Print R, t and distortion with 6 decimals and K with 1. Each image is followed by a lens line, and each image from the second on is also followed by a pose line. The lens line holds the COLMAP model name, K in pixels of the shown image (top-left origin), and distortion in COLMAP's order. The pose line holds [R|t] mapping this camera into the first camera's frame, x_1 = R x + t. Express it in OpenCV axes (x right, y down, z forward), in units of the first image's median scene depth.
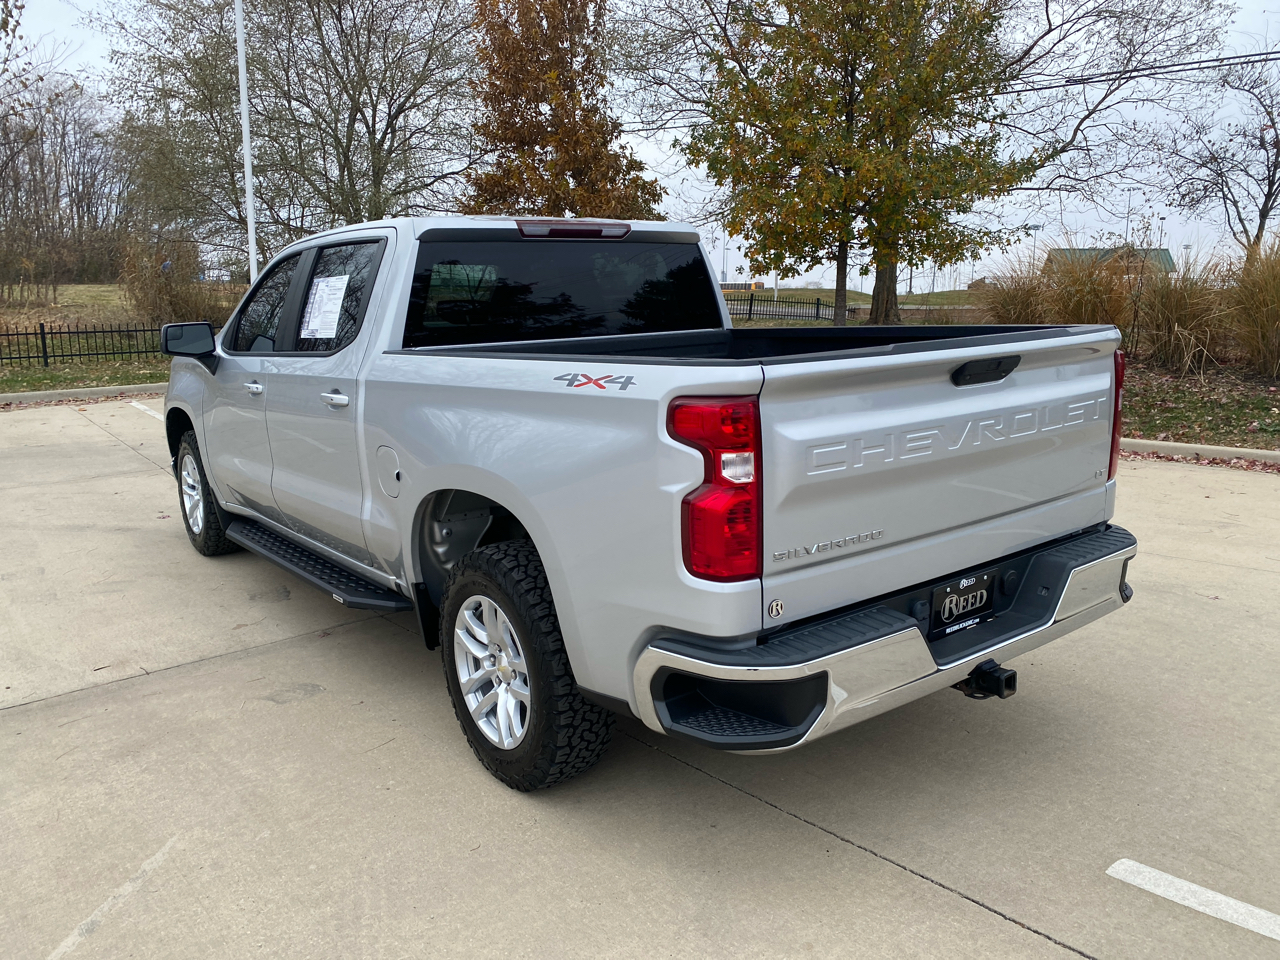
lens RADIAL K [[975.5, 0, 636.4], [0, 975.5, 488.7], [0, 0, 1]] dist [0.027715, -0.021678]
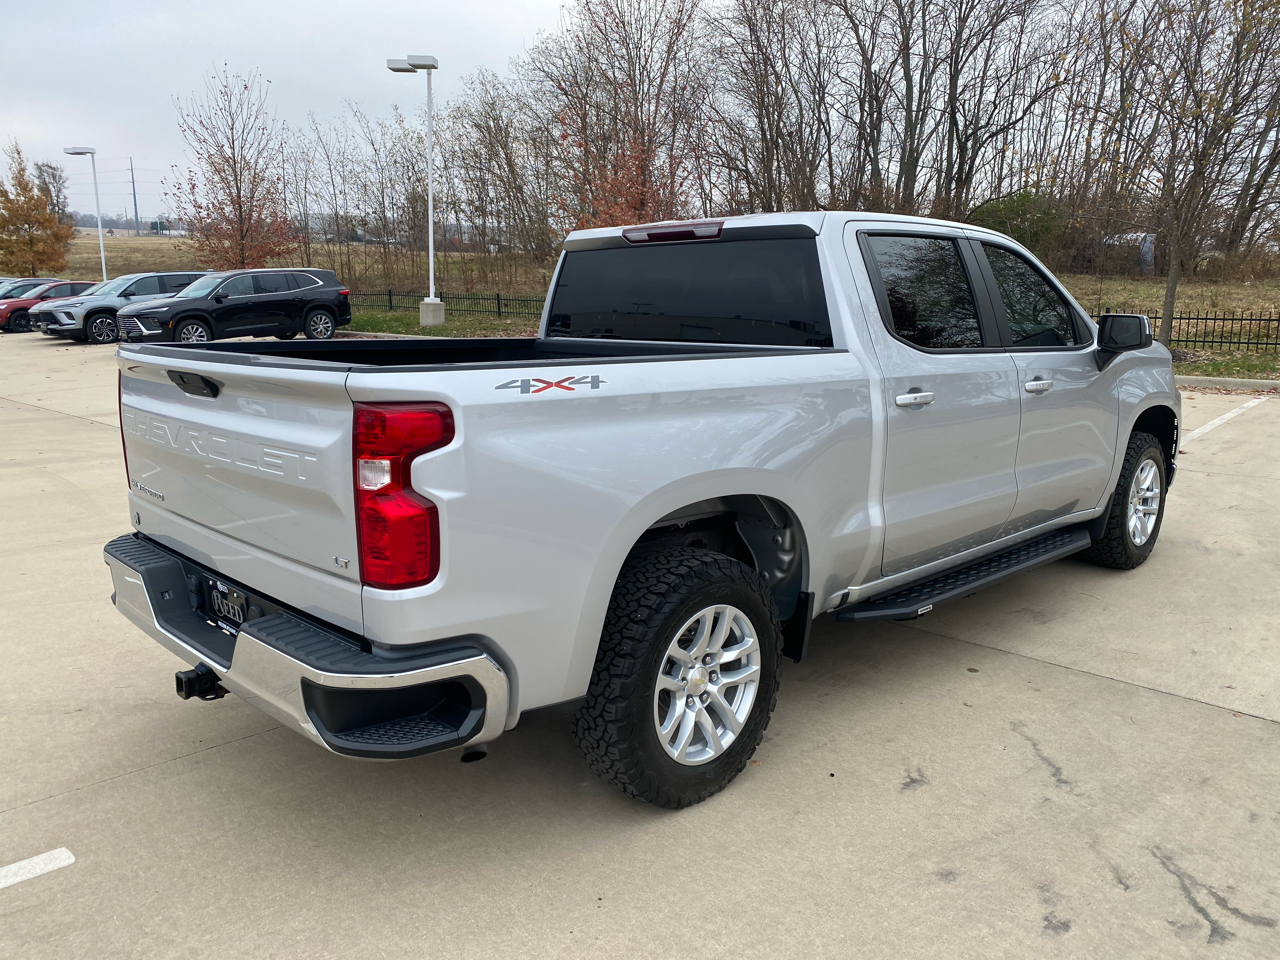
lens RADIAL K [[975.5, 0, 637.6], [0, 975.5, 480.3], [0, 0, 1]] dist [0.027715, -0.021678]
pose [[0.130275, 0.215551, -0.967764, 1.369322], [-0.198840, 0.961931, 0.187485, -0.294354], [0.971335, 0.168006, 0.168176, 1.224671]]
